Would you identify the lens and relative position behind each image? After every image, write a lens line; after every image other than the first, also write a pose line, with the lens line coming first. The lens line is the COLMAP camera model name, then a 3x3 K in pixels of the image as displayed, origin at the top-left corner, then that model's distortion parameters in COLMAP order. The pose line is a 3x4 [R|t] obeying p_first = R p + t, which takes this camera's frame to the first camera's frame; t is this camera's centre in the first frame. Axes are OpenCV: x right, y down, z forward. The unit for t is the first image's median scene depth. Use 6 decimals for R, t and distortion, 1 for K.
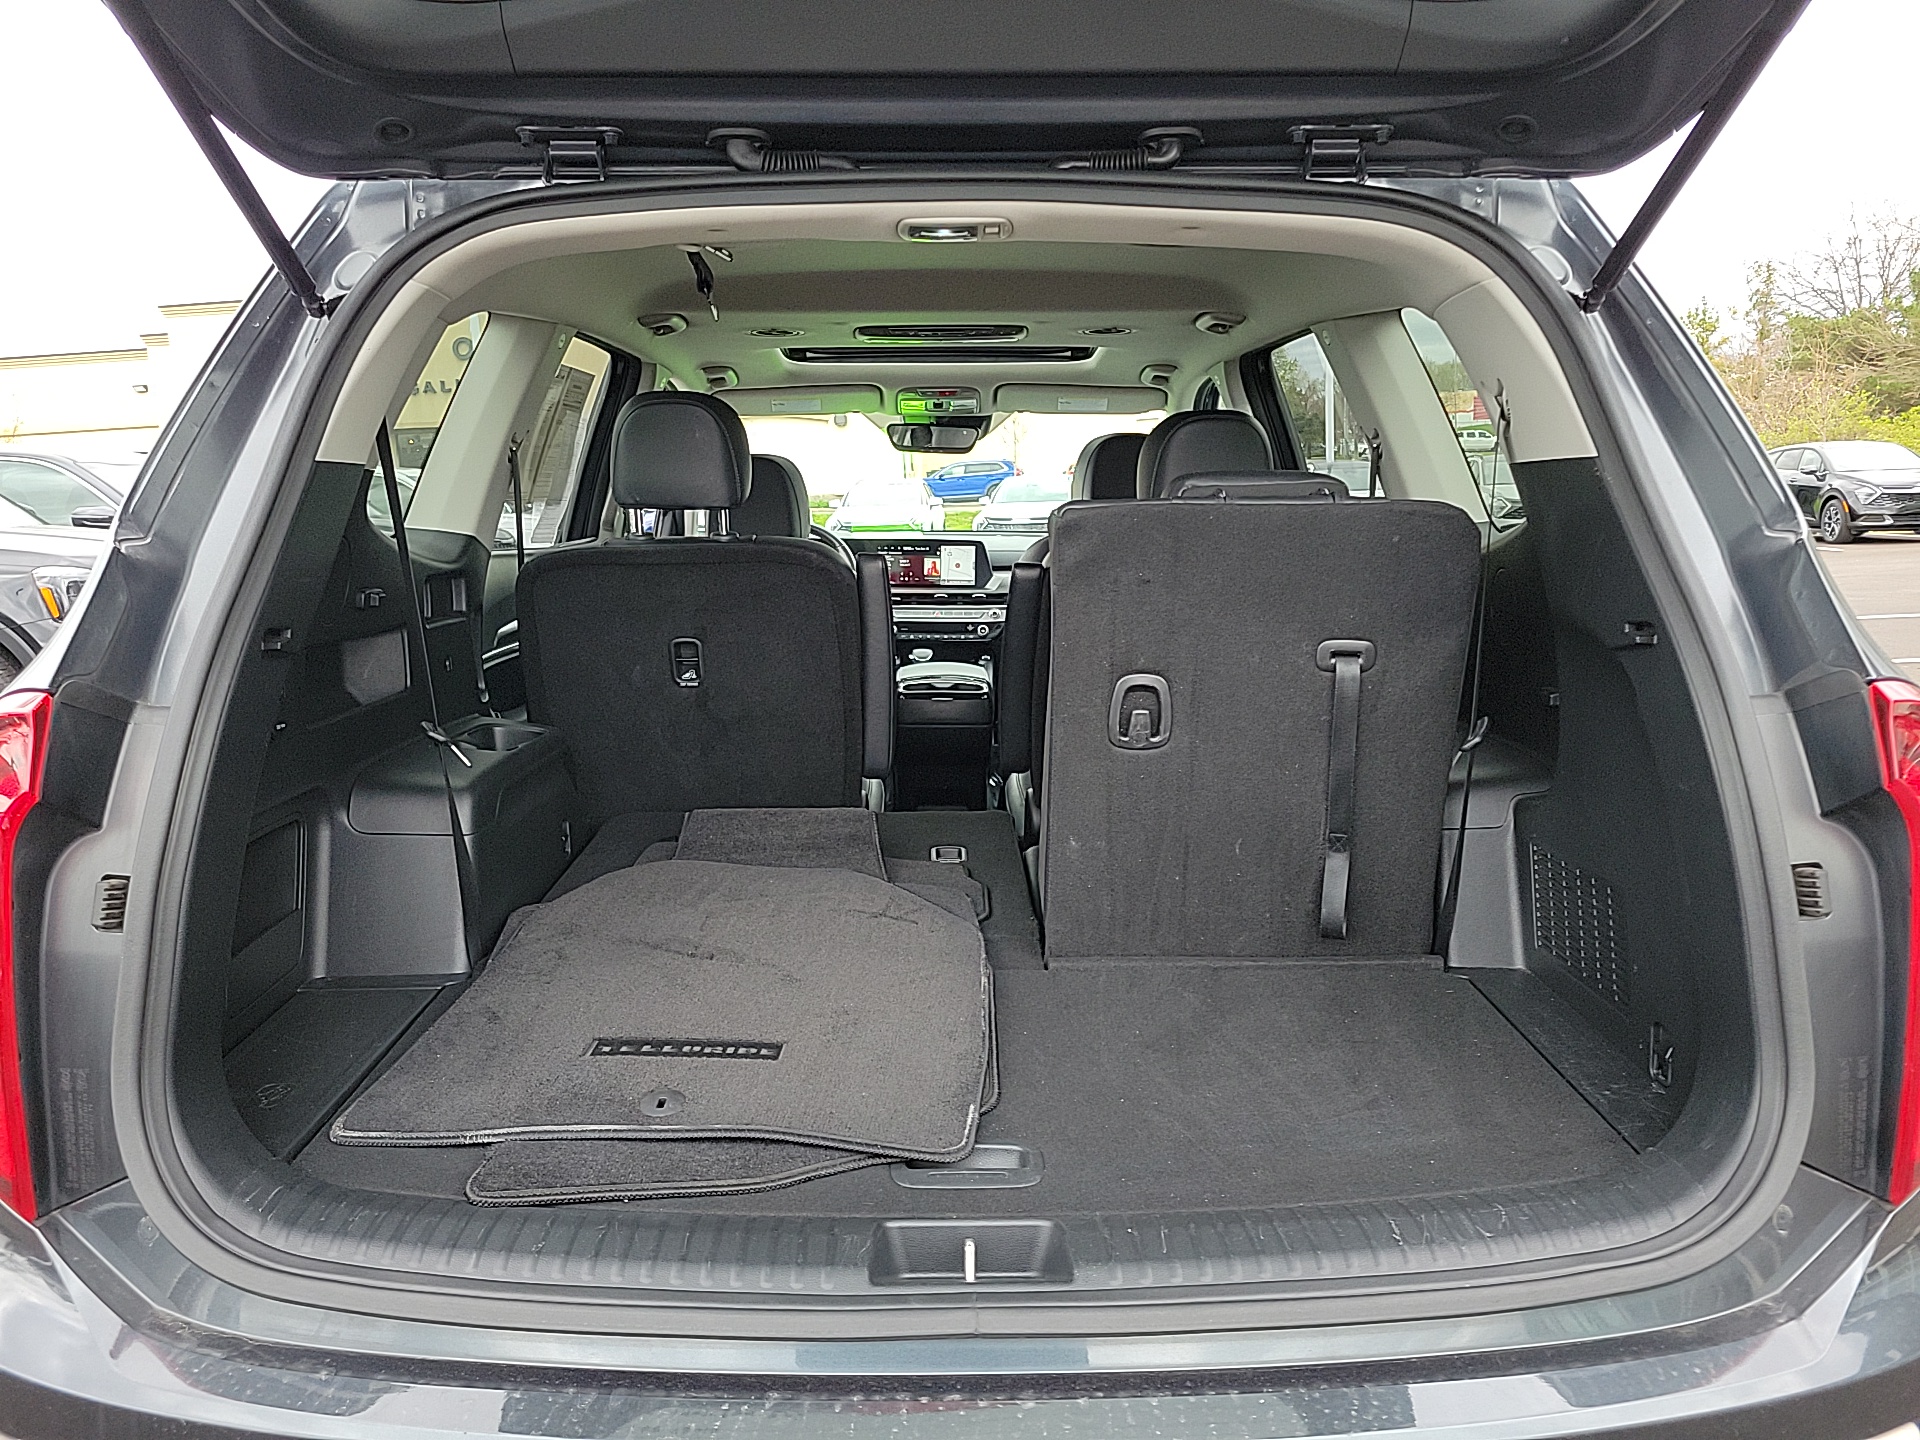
lens RADIAL K [[1440.2, 0, 951.4], [0, 1440.2, 711.1], [0, 0, 1]] dist [0.056929, -0.040745]
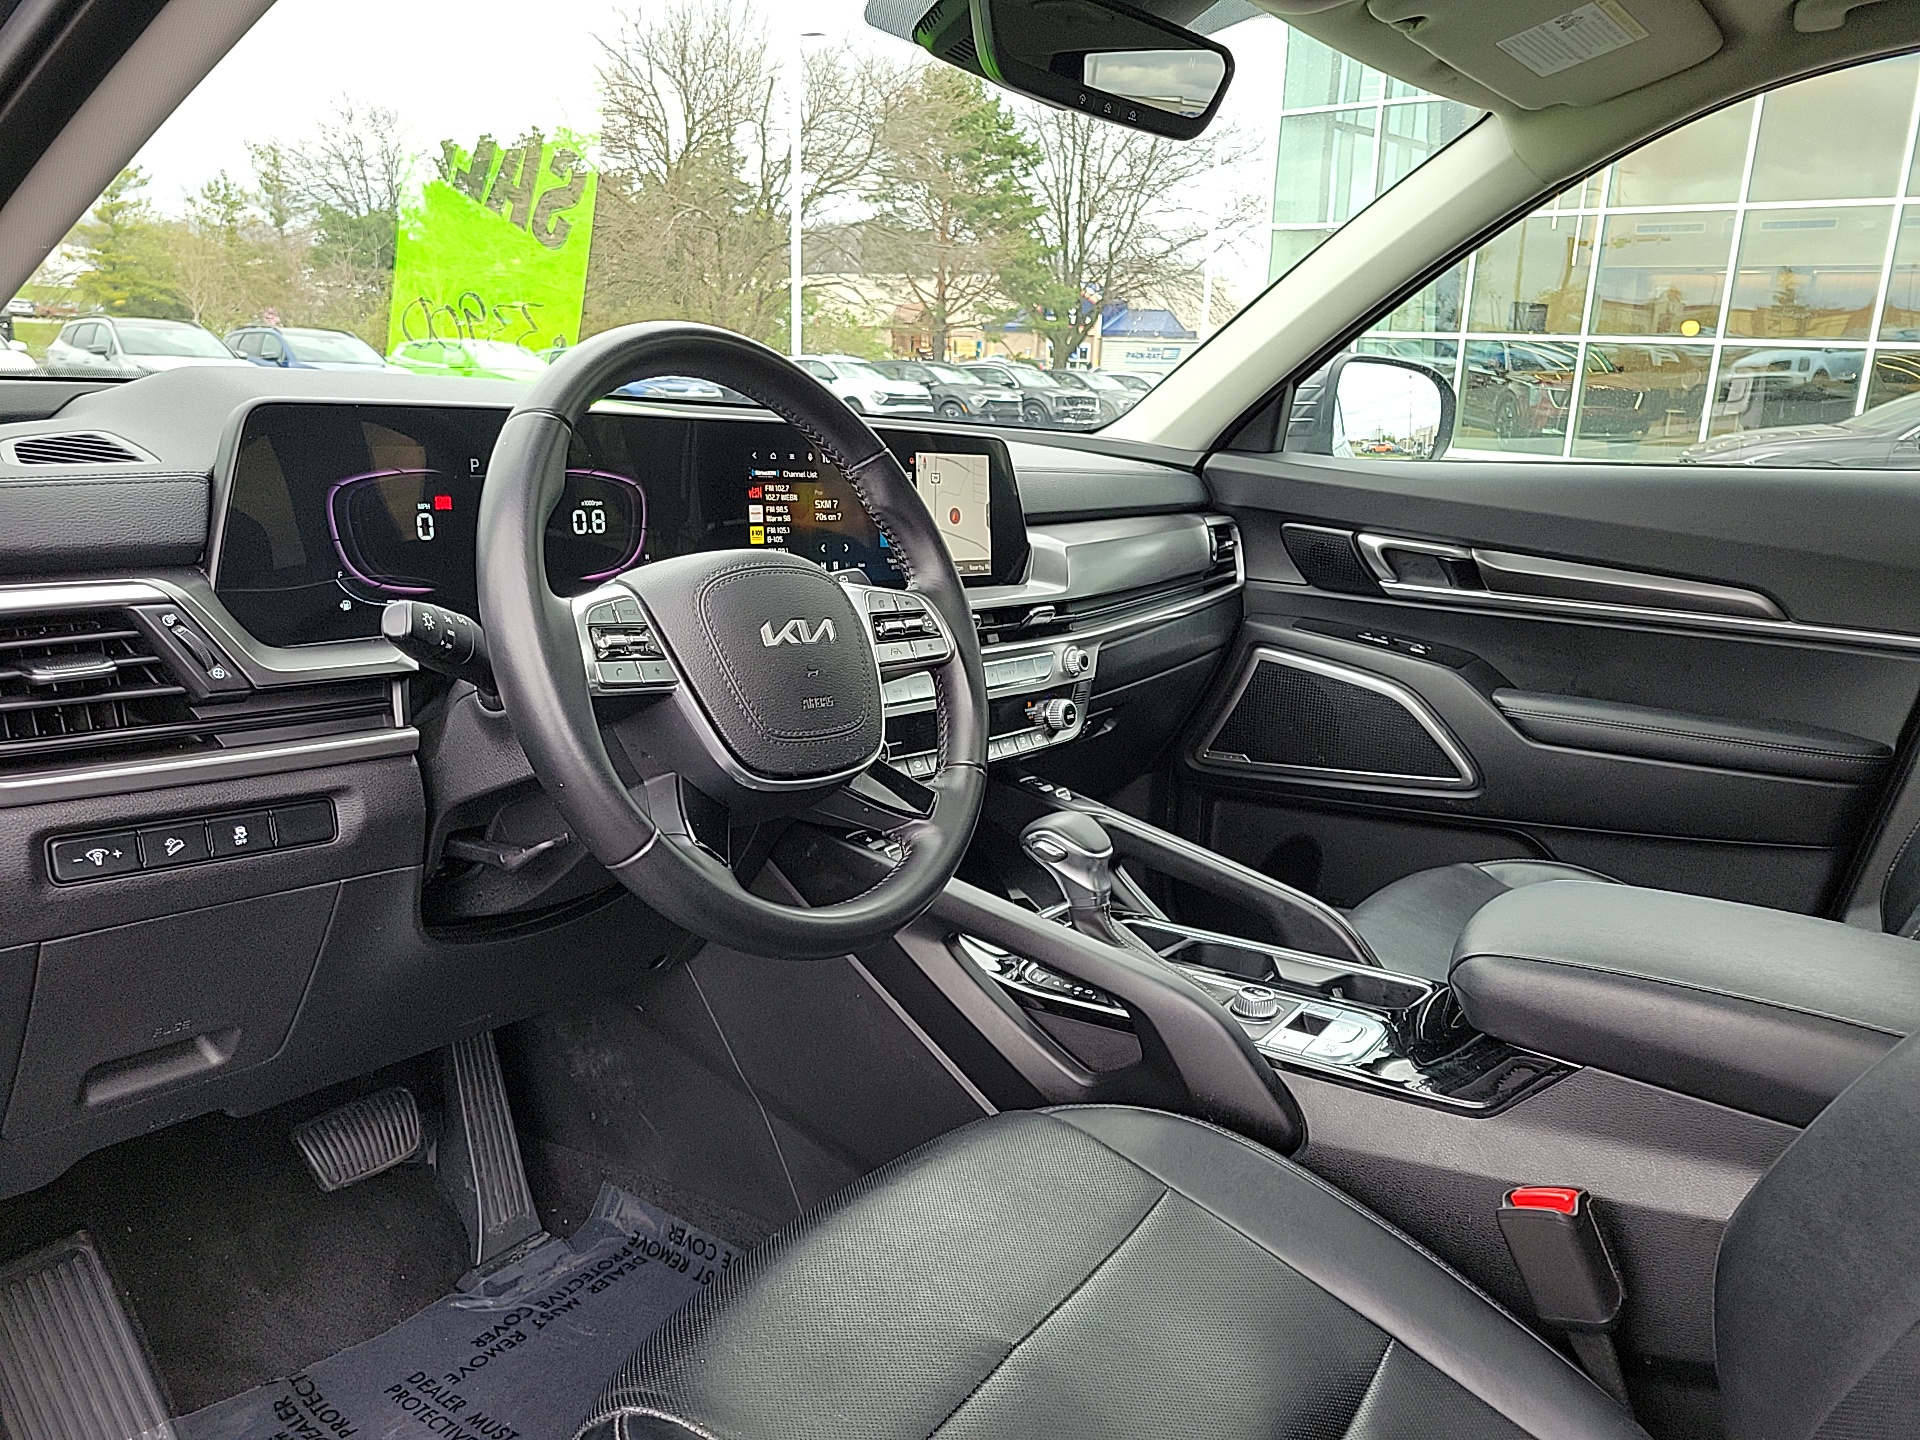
lens RADIAL K [[1433.8, 0, 947.5], [0, 1433.8, 718.7], [0, 0, 1]] dist [0.051216, -0.045297]
pose [[0.584233, -0.134547, 0.800355, -0.253532], [0.068640, 0.990821, 0.116461, -0.094142], [-0.808678, -0.013104, 0.588106, 0.819826]]
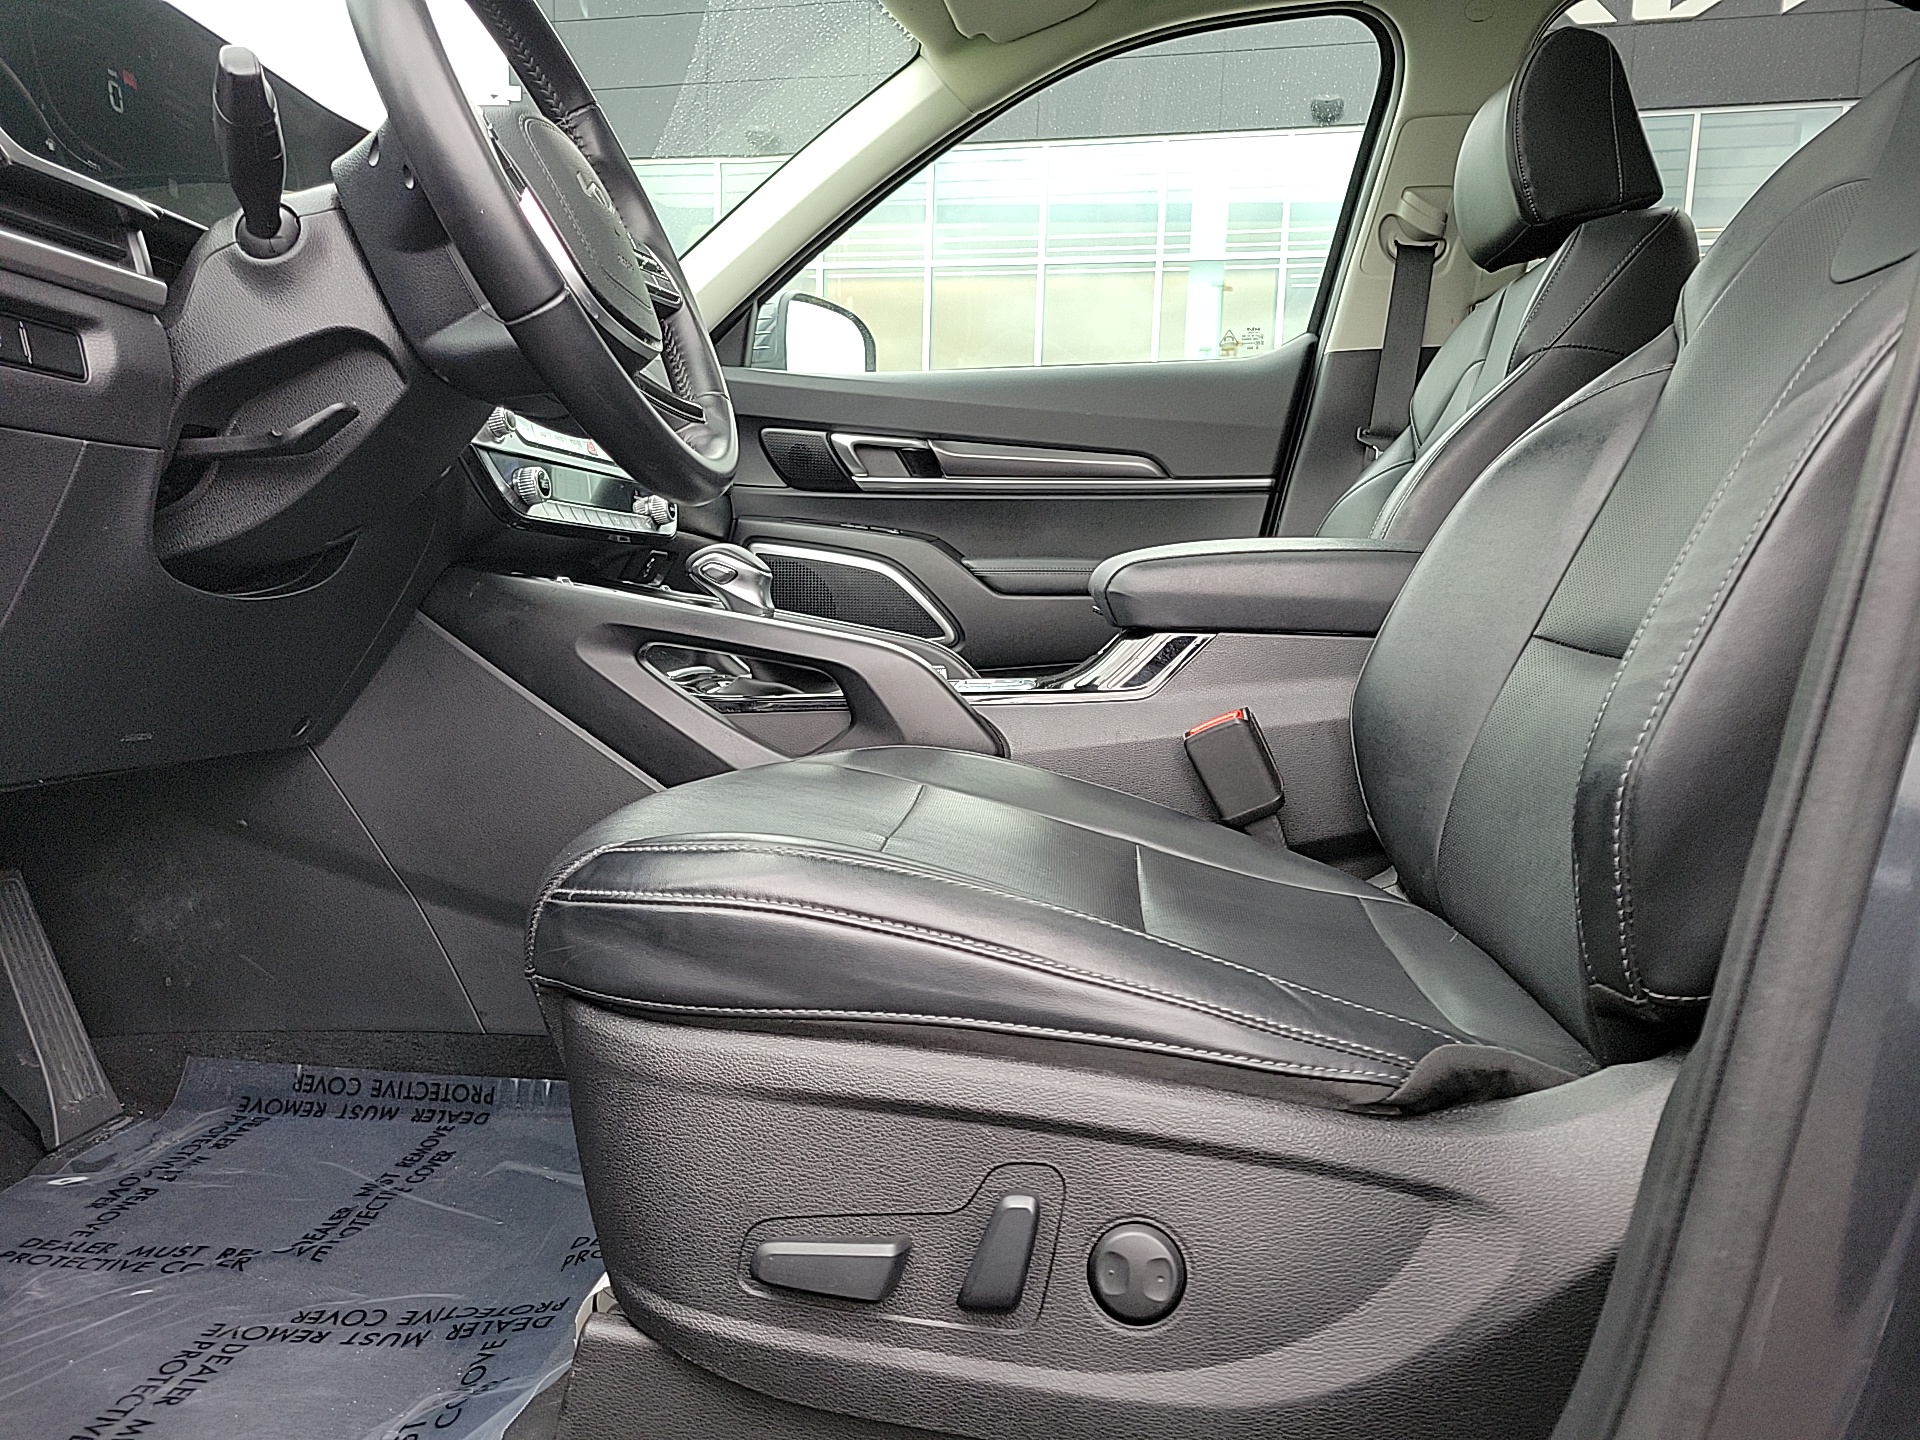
lens RADIAL K [[1422.9, 0, 923.1], [0, 1422.9, 716.8], [0, 0, 1]] dist [0.052117, -0.028826]
pose [[0.139393, -0.071382, 0.987661, -0.304682], [0.131720, 0.989872, 0.052952, -0.016634], [-0.981437, 0.122714, 0.147383, 0.886451]]
